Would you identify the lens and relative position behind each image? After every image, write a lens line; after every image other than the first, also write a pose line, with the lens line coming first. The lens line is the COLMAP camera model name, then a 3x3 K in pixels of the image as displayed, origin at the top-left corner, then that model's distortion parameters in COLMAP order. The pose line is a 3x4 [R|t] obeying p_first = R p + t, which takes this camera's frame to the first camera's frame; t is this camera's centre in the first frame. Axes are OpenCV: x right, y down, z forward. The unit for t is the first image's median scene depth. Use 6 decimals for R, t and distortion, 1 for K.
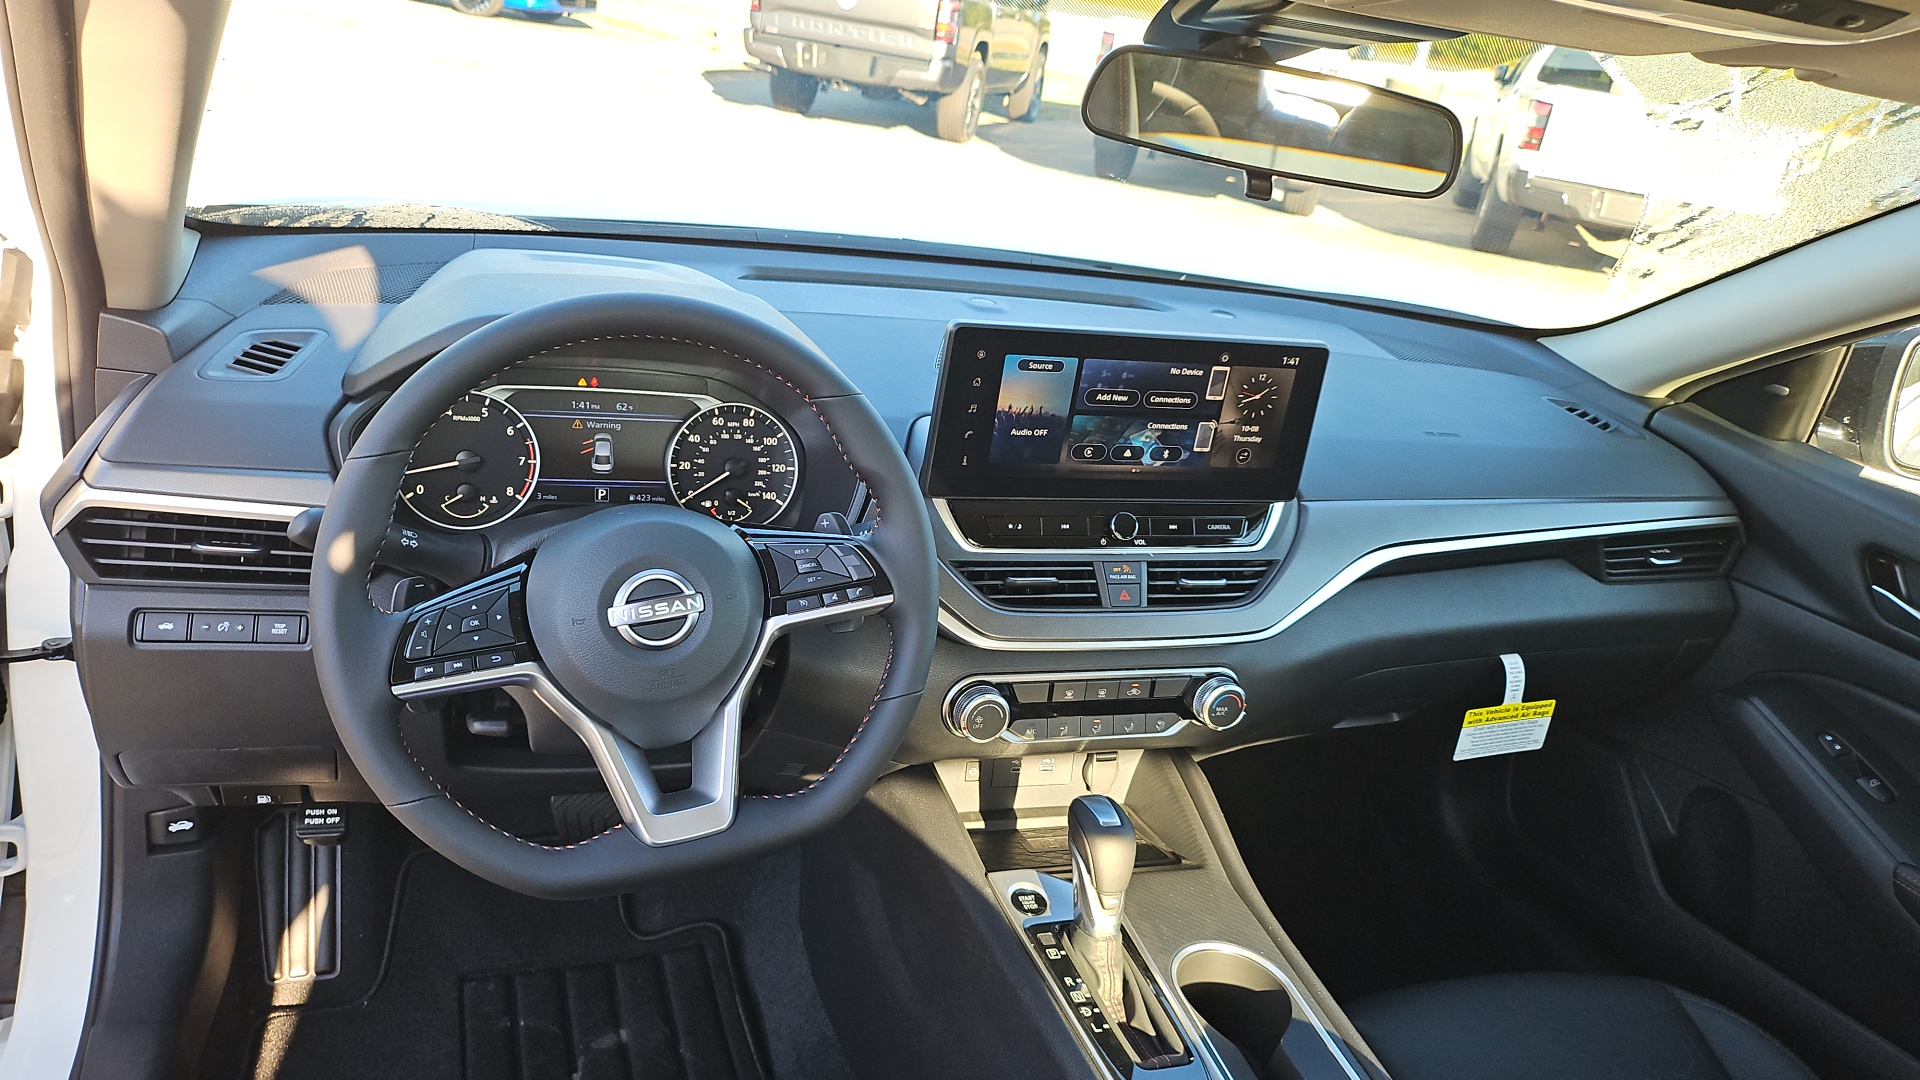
lens RADIAL K [[1412.7, 0, 928.9], [0, 1412.7, 533.5], [0, 0, 1]] dist [0.034480, -0.006191]
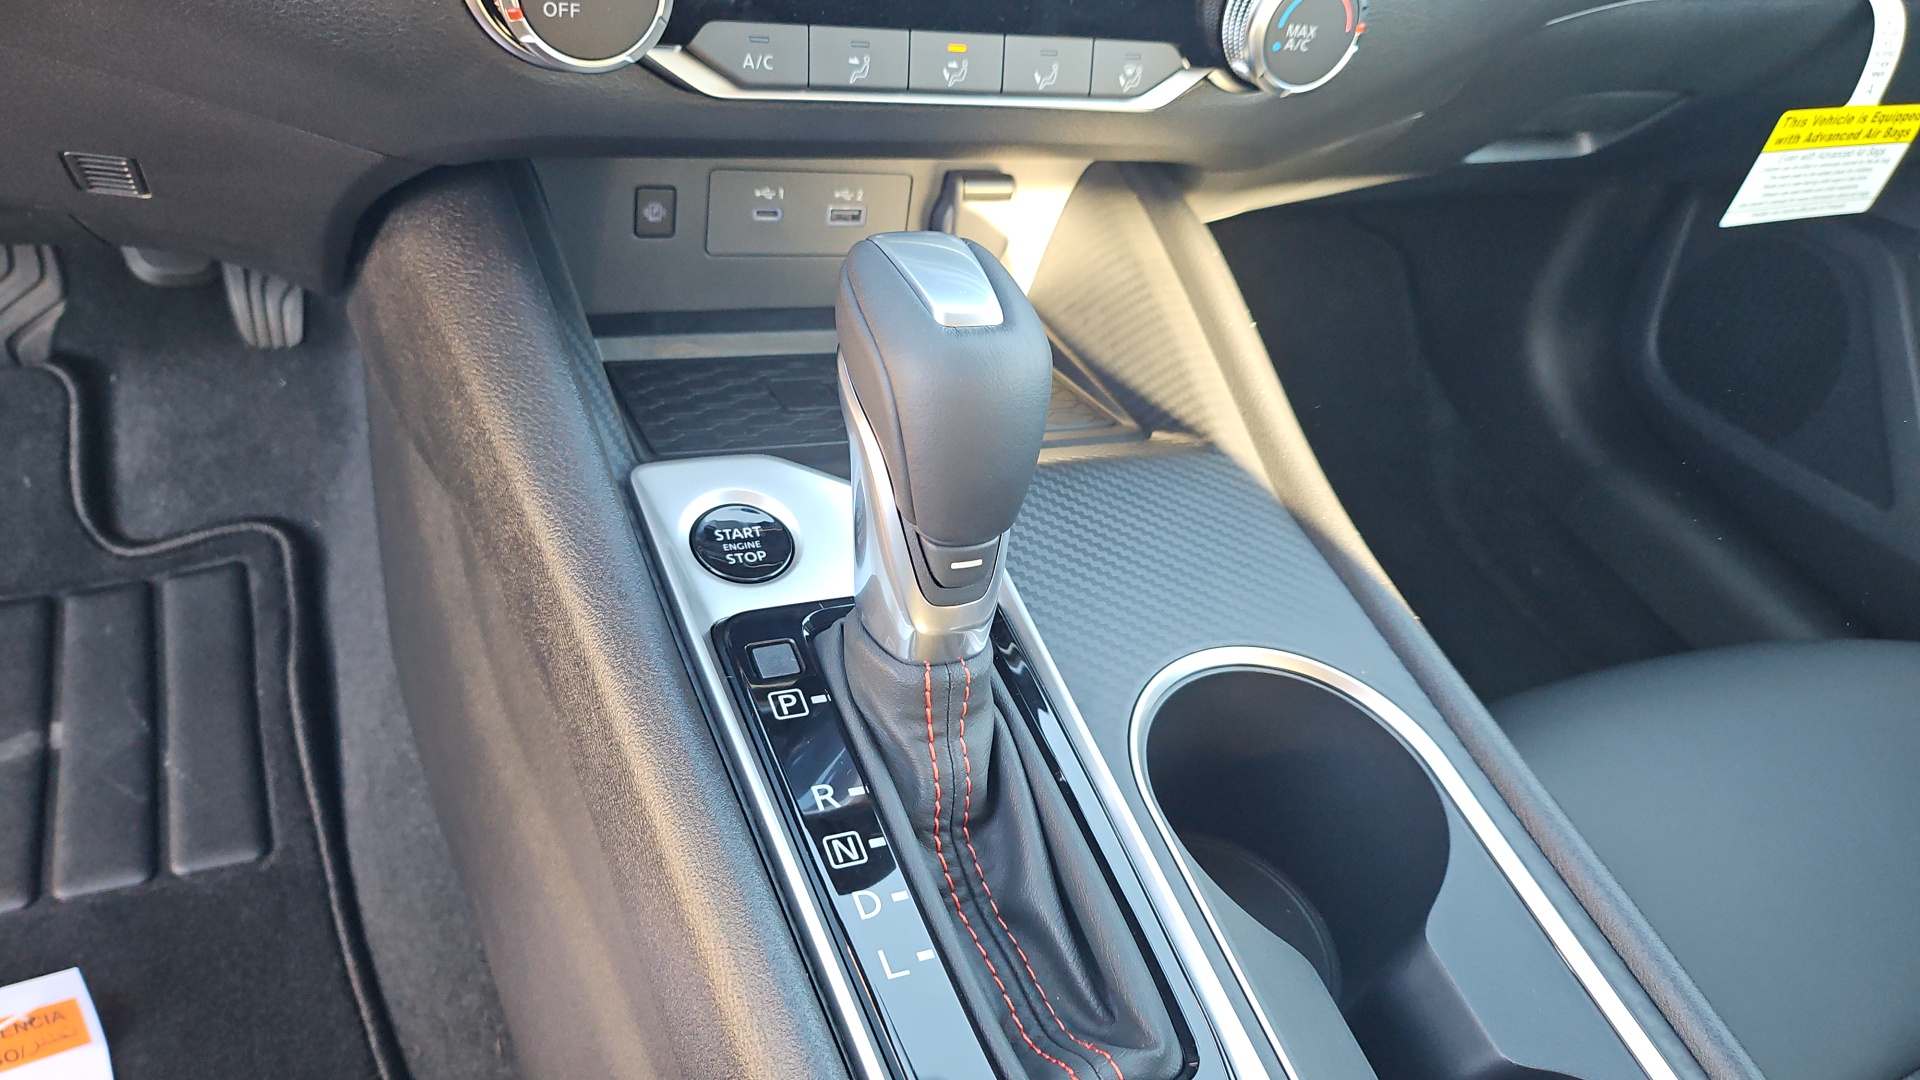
lens RADIAL K [[1412.7, 0, 928.9], [0, 1412.7, 533.5], [0, 0, 1]] dist [0.034480, -0.006191]
pose [[0.997894, 0.008128, 0.064350, 0.084235], [-0.027432, 0.951909, 0.305152, 0.131319], [-0.058775, -0.306274, 0.950127, 0.586214]]
